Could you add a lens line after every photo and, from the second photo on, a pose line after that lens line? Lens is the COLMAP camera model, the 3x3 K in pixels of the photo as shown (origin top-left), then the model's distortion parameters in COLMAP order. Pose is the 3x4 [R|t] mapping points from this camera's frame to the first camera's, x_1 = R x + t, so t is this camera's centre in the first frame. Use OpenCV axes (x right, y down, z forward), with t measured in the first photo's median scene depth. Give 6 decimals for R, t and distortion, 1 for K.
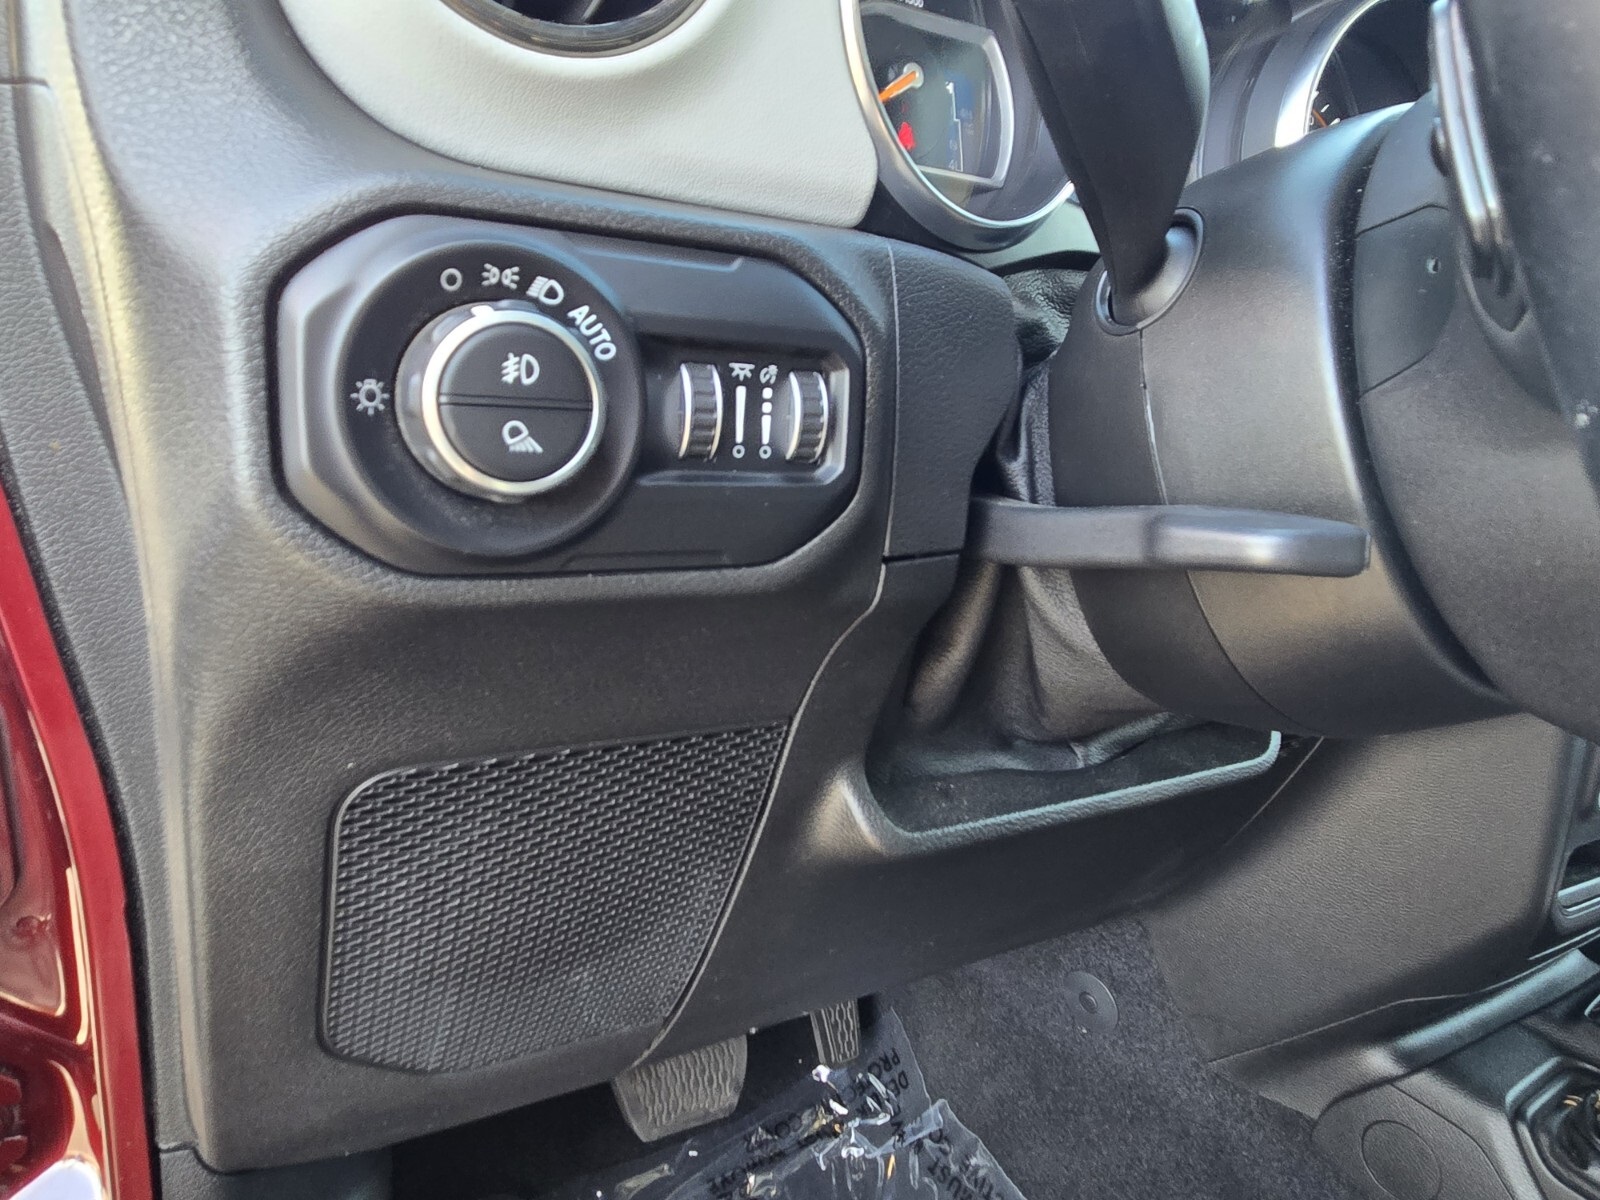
lens RADIAL K [[1047.6, 0, 795.4], [0, 1047.6, 598.2], [0, 0, 1]] dist [0.003752, 0.000864]
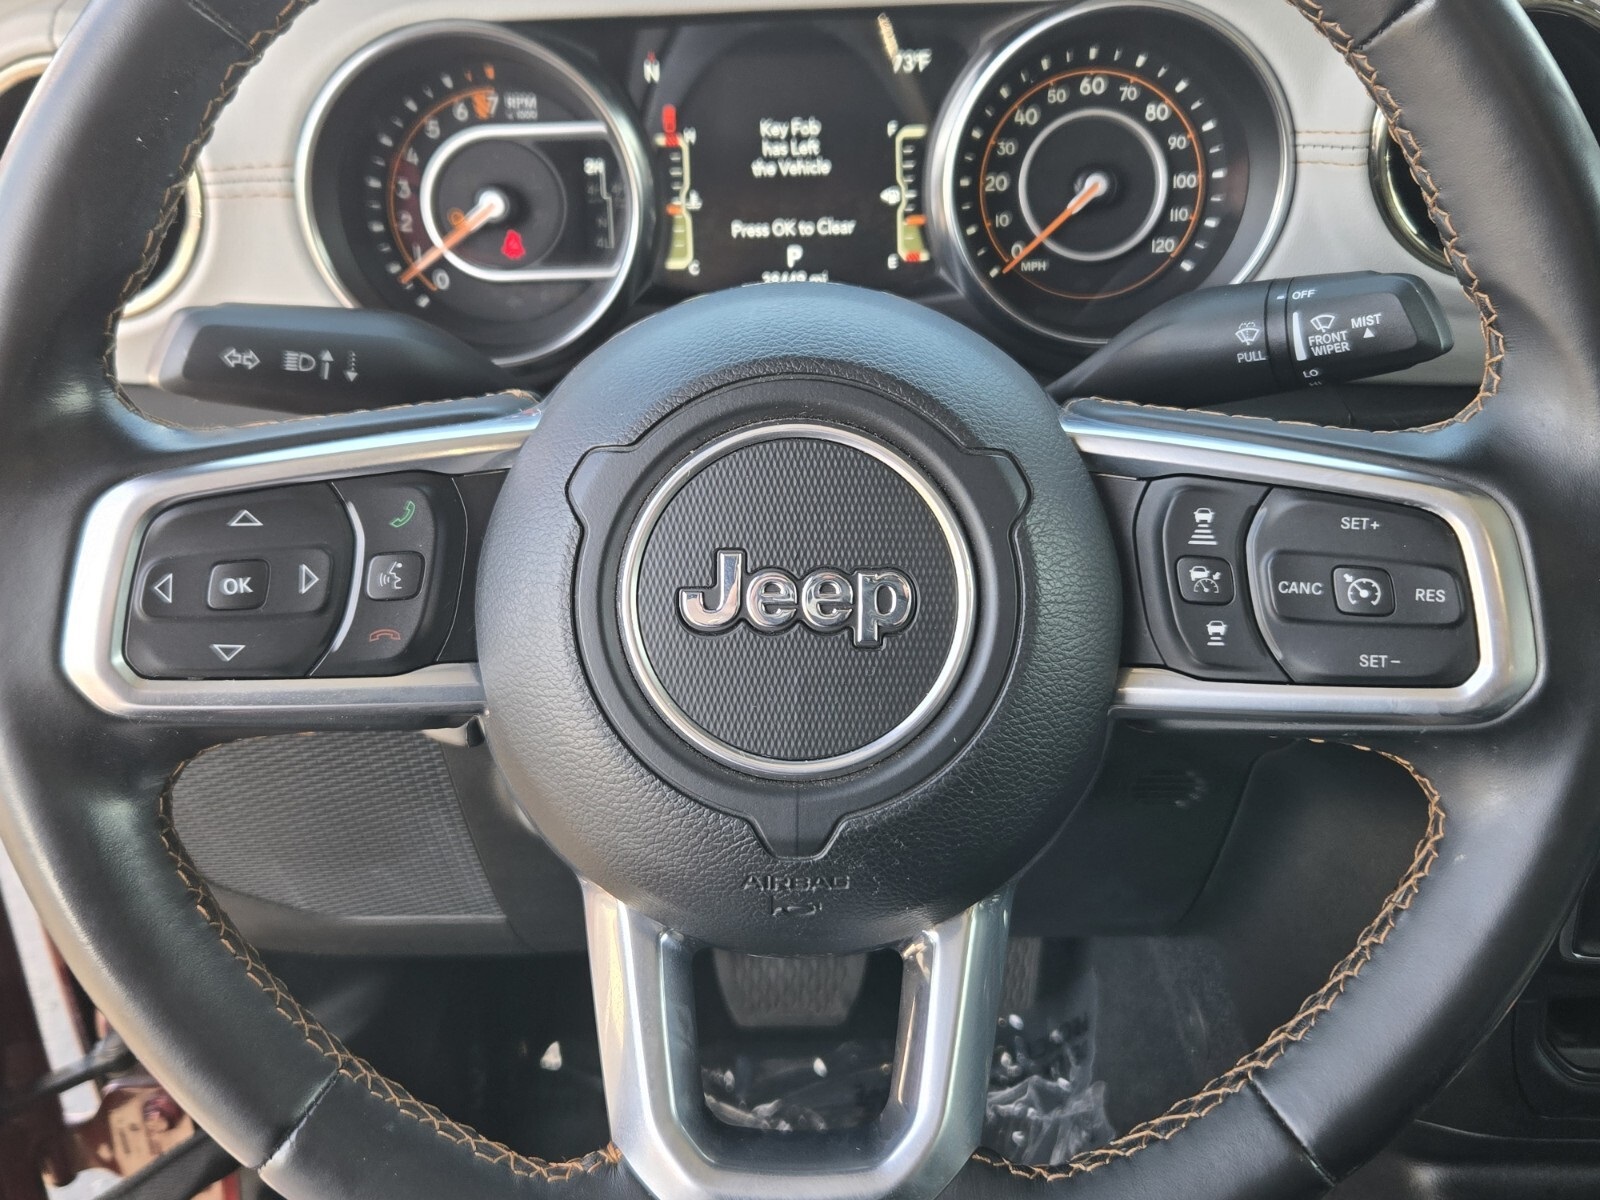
lens RADIAL K [[1613.6, 0, 800.0], [0, 1613.6, 600.0], [0, 0, 1]] dist [0.042164, -0.031378]
pose [[0.846259, 0.142097, -0.513472, 0.763664], [-0.023249, 0.972707, 0.230867, -0.277730], [0.532264, -0.183436, 0.826466, -0.203328]]
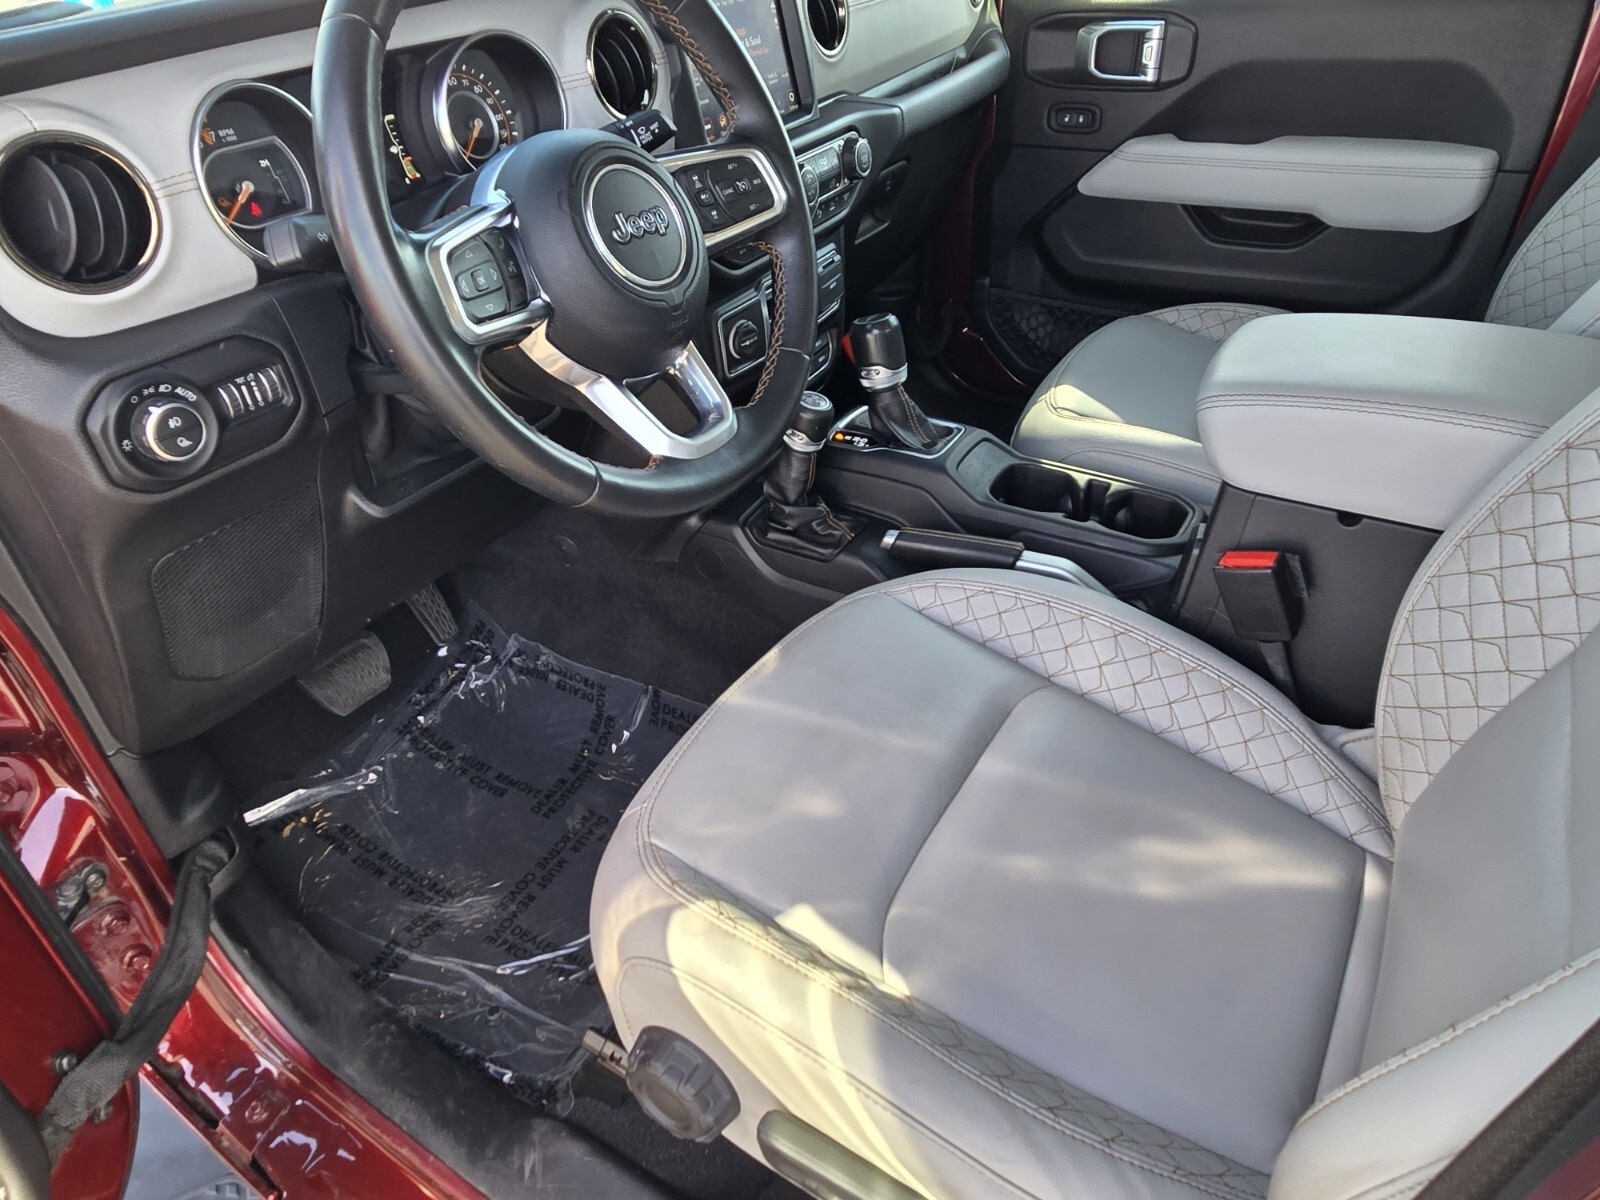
lens RADIAL K [[1047.6, 0, 795.4], [0, 1047.6, 598.2], [0, 0, 1]] dist [0.003752, 0.000864]
pose [[0.879790, -0.372170, 0.295735, 0.084835], [0.242345, 0.886365, 0.394495, -0.182607], [-0.408948, -0.275403, 0.870008, -0.897725]]
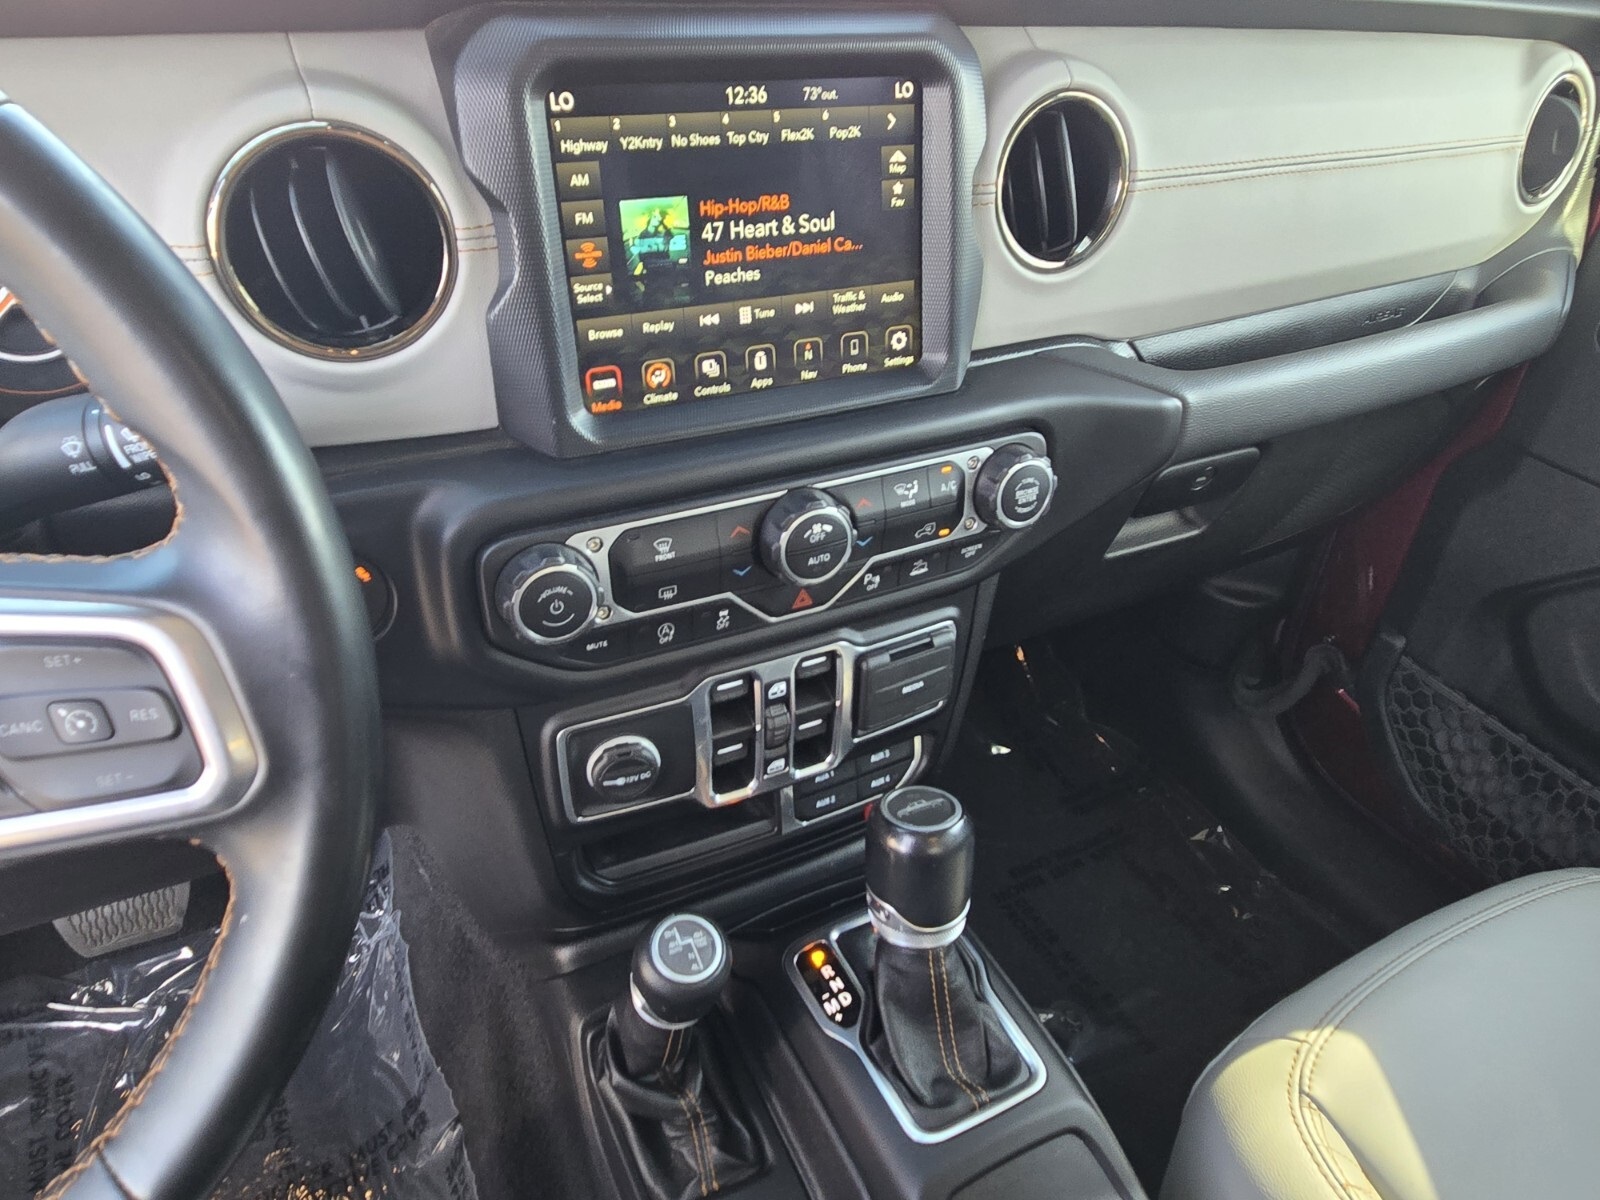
lens RADIAL K [[1036.0, 0, 795.2], [0, 1036.0, 596.3], [0, 0, 1]] dist [0.001076, 0.000072]
pose [[0.995648, 0.008451, -0.092806, 0.963912], [0.022631, 0.944141, 0.328763, -0.325835], [0.090400, -0.329433, 0.939841, 0.077520]]
